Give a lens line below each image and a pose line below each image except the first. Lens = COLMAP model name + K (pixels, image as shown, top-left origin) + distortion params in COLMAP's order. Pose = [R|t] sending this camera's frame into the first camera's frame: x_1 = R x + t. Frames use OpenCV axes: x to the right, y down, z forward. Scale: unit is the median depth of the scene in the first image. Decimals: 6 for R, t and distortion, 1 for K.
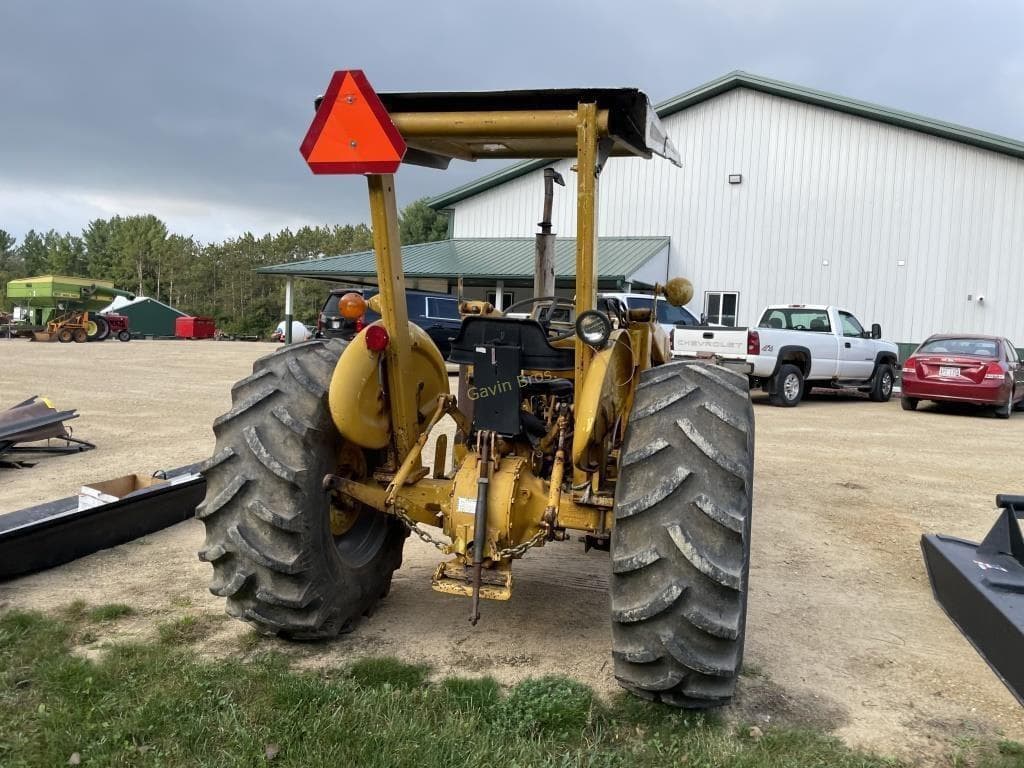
lens RADIAL K [[791.4, 0, 511.7], [0, 791.4, 369.4], [0, 0, 1]] dist [0.106113, -0.157061]
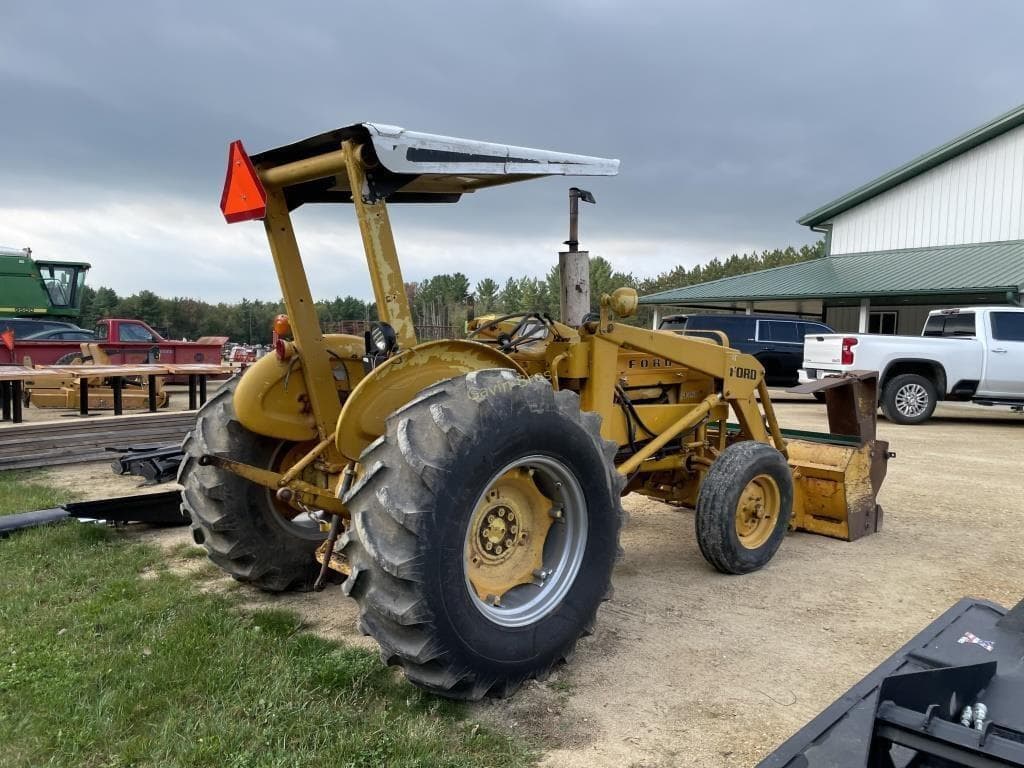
lens RADIAL K [[790.3, 0, 512.0], [0, 790.3, 384.0], [0, 0, 1]] dist [0.095863, -0.161612]
pose [[0.847143, 0.009313, -0.531284, 0.746702], [-0.019062, 0.999735, -0.012871, 0.021208], [0.531024, 0.021031, 0.847096, 0.133427]]
